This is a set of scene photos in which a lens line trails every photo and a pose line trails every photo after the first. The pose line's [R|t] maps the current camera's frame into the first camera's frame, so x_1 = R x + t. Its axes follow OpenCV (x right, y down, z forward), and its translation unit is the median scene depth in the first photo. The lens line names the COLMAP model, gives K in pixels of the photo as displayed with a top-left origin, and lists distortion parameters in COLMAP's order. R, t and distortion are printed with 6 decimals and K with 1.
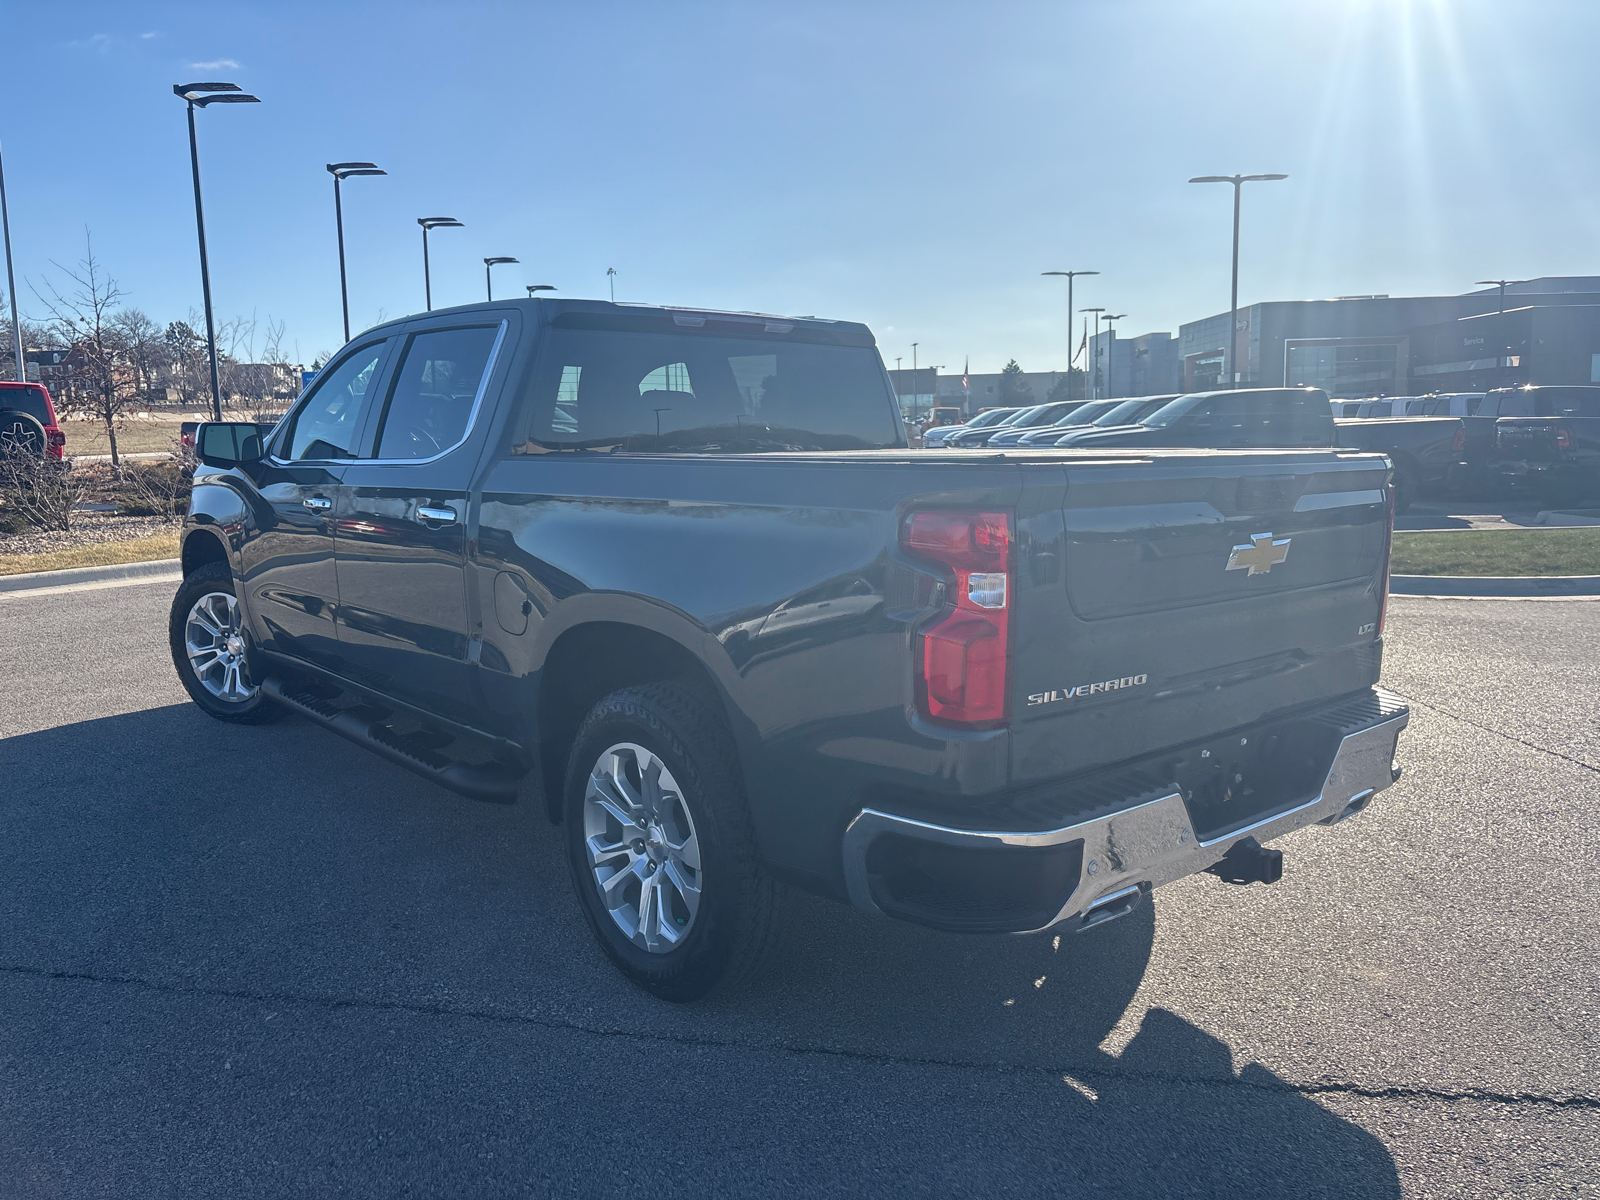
lens RADIAL K [[1200.0, 0, 789.2], [0, 1200.0, 594.5], [0, 0, 1]] dist [0.025941, -0.023291]
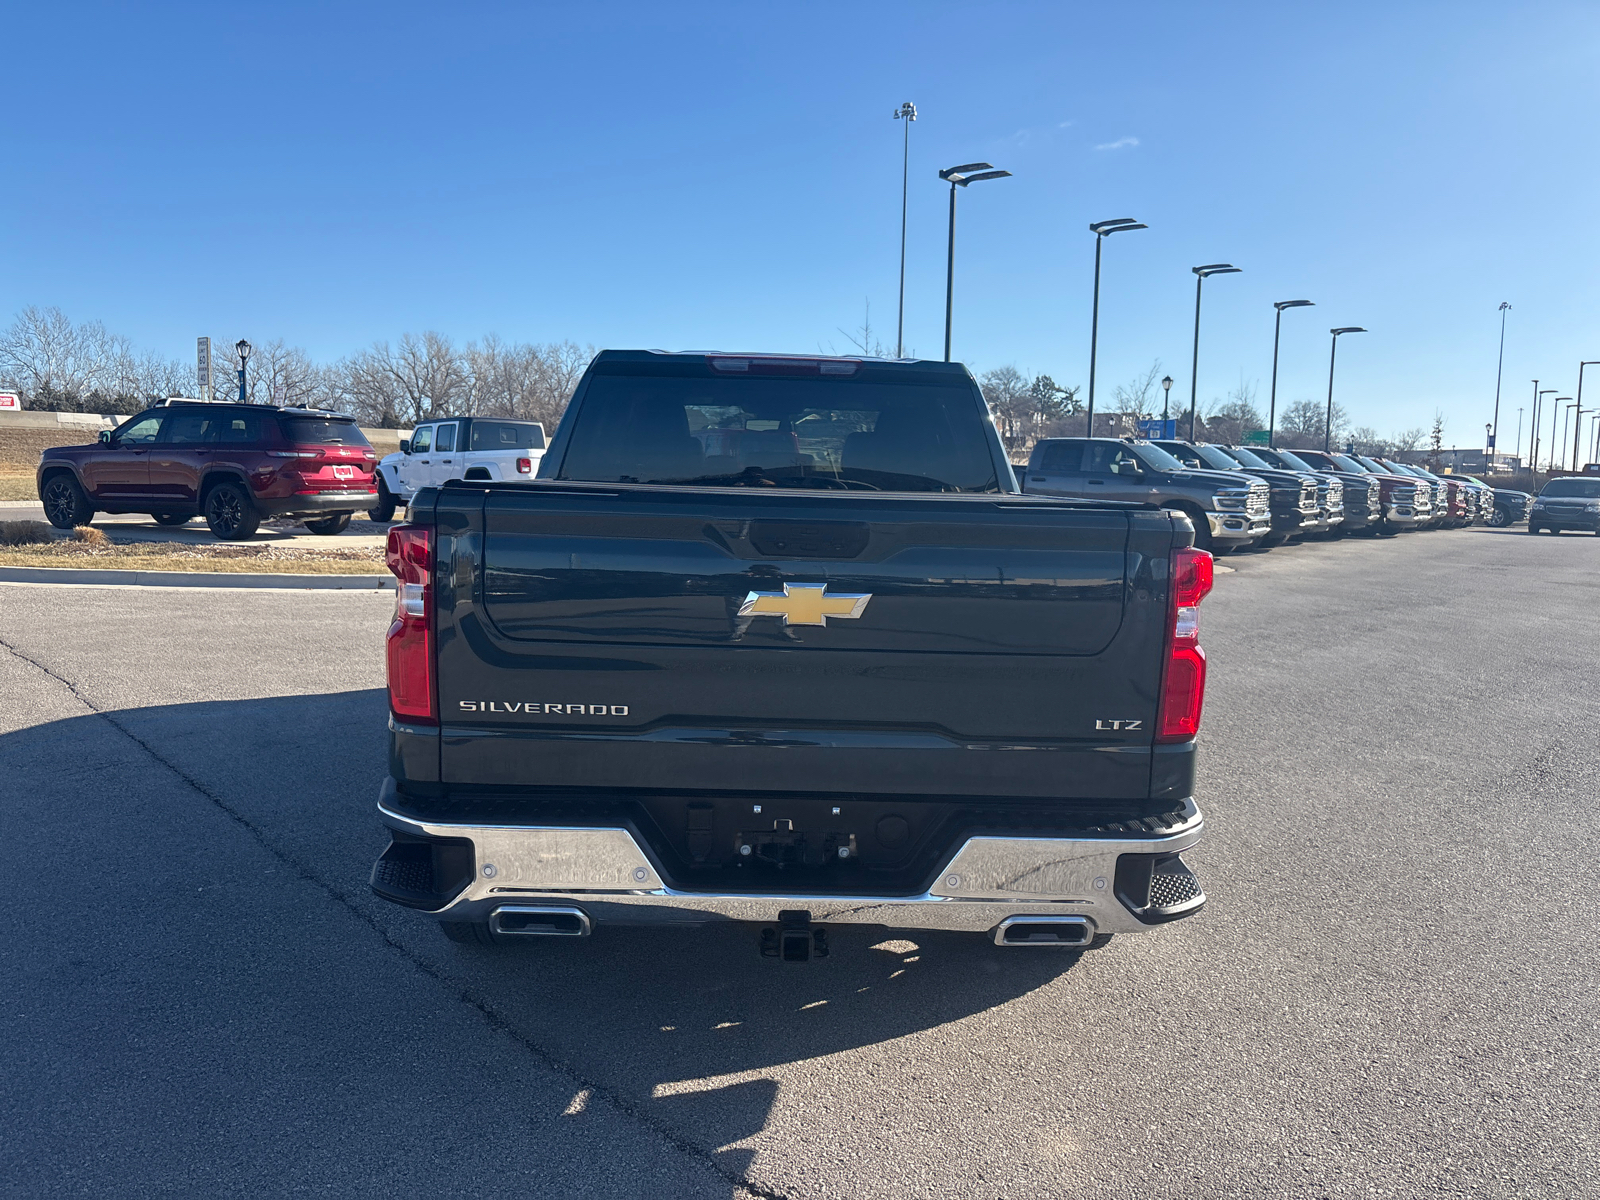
lens RADIAL K [[1200.0, 0, 794.0], [0, 1200.0, 615.6], [0, 0, 1]] dist [0.025941, -0.023291]
pose [[0.789297, 0.100150, -0.605789, 0.114681], [-0.113693, 0.993386, 0.016095, -0.004716], [0.603394, 0.056171, 0.795463, 0.032264]]
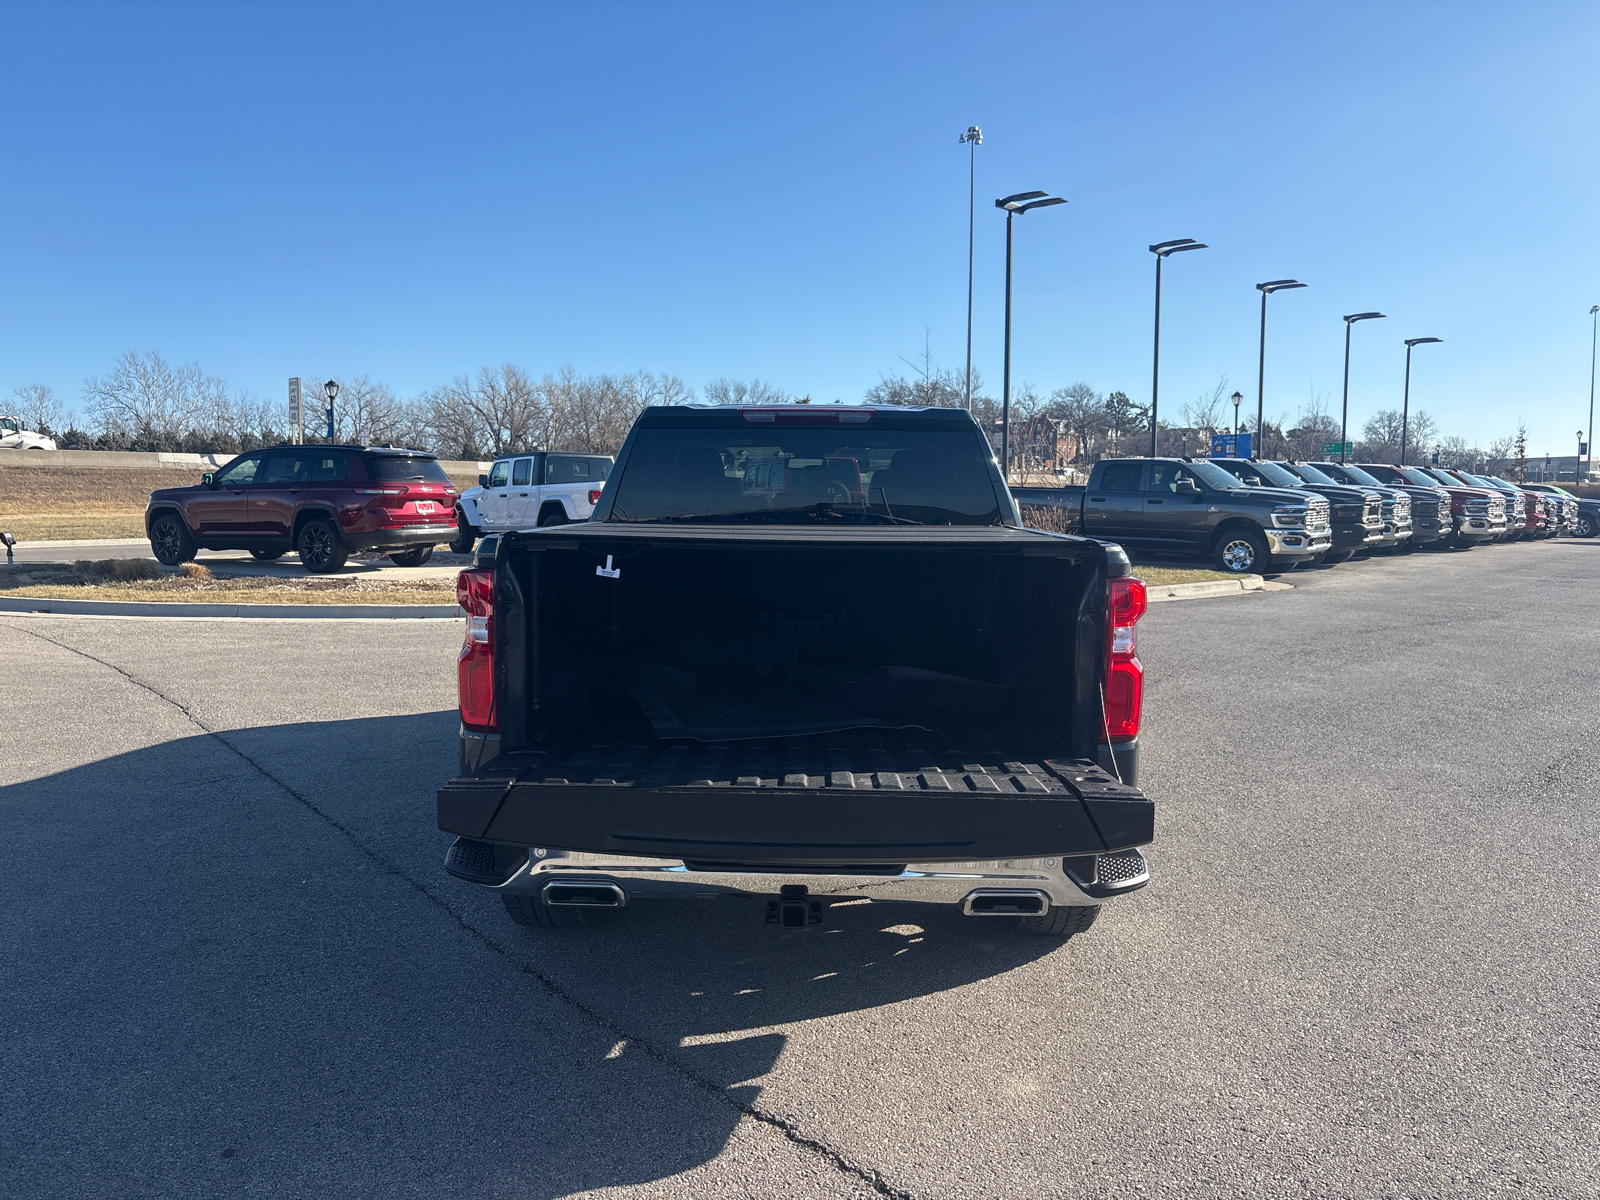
lens RADIAL K [[1200.0, 0, 796.6], [0, 1200.0, 604.0], [0, 0, 1]] dist [0.025941, -0.023291]
pose [[0.752835, 0.071817, -0.654279, 0.135873], [-0.099693, 0.995003, -0.005494, -0.006119], [0.650615, 0.069363, 0.756233, 0.019388]]
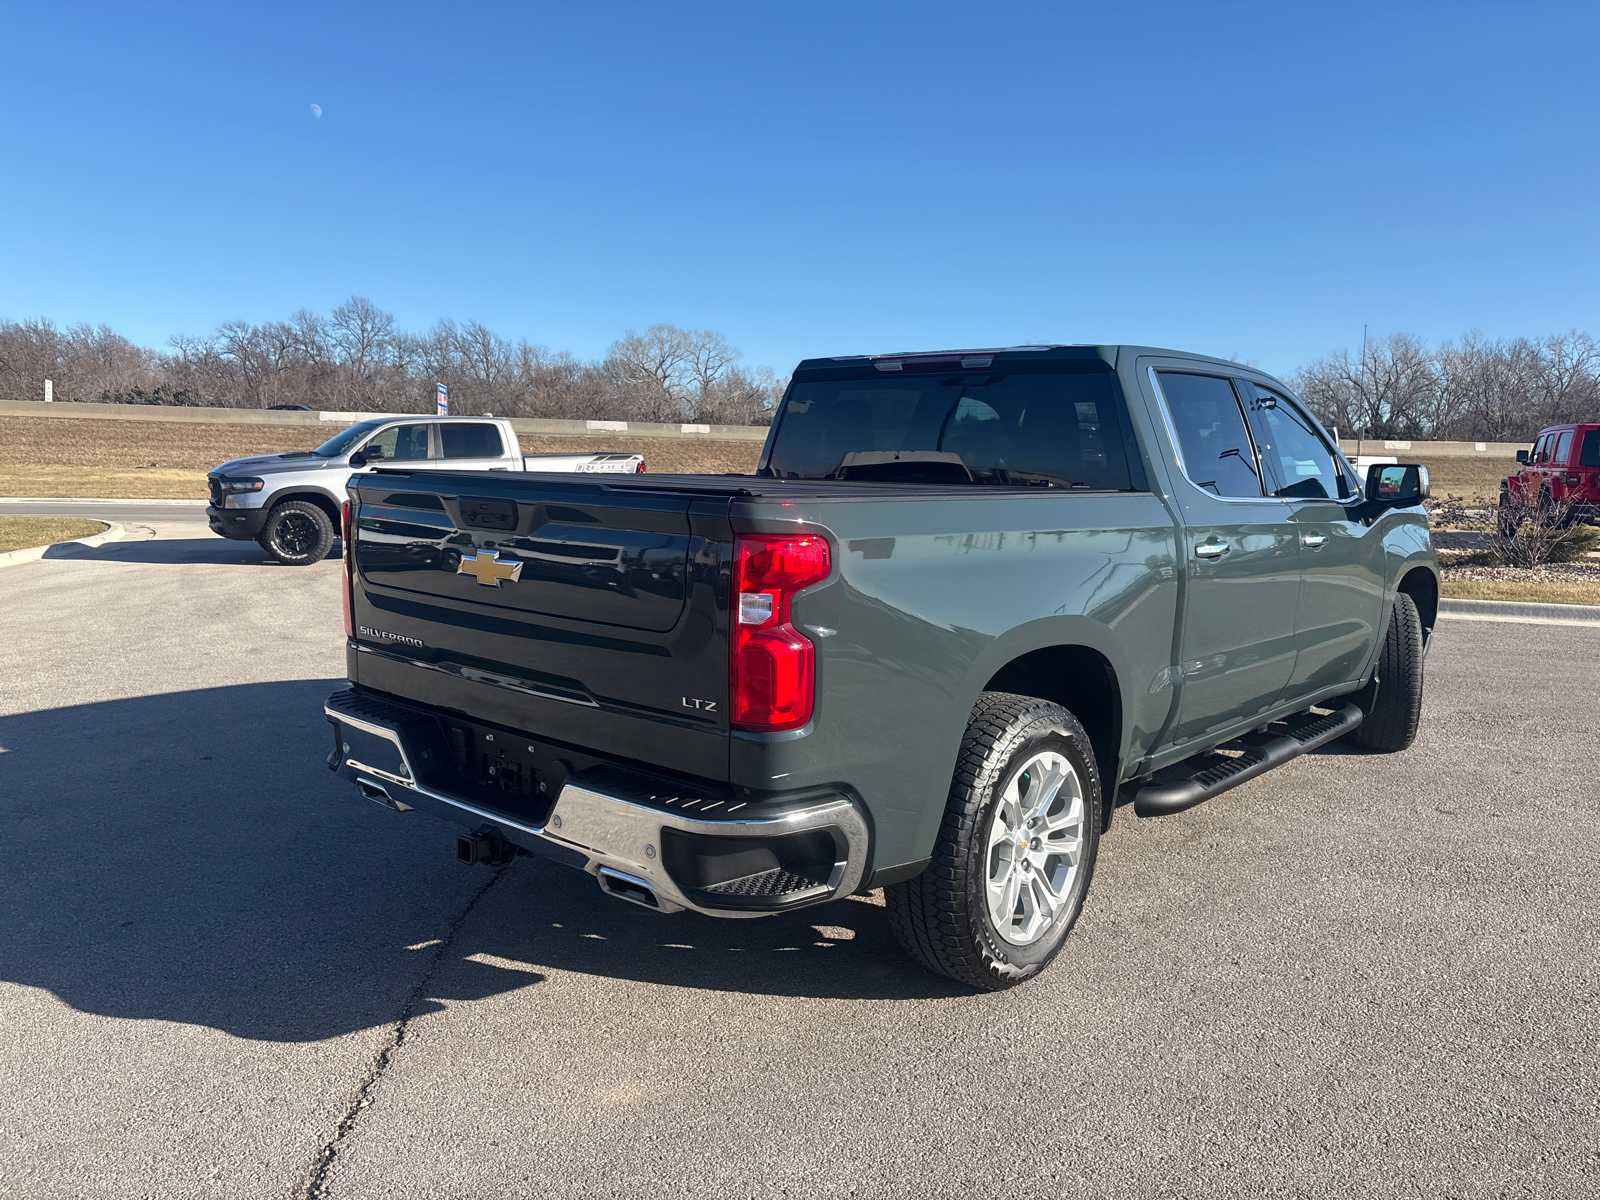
lens RADIAL K [[1200.0, 0, 789.4], [0, 1200.0, 587.3], [0, 0, 1]] dist [0.025941, -0.023291]
pose [[0.150094, 0.111533, -0.982361, 0.186646], [-0.150691, 0.984588, 0.088762, -0.019141], [0.977120, 0.134710, 0.164588, 0.133223]]
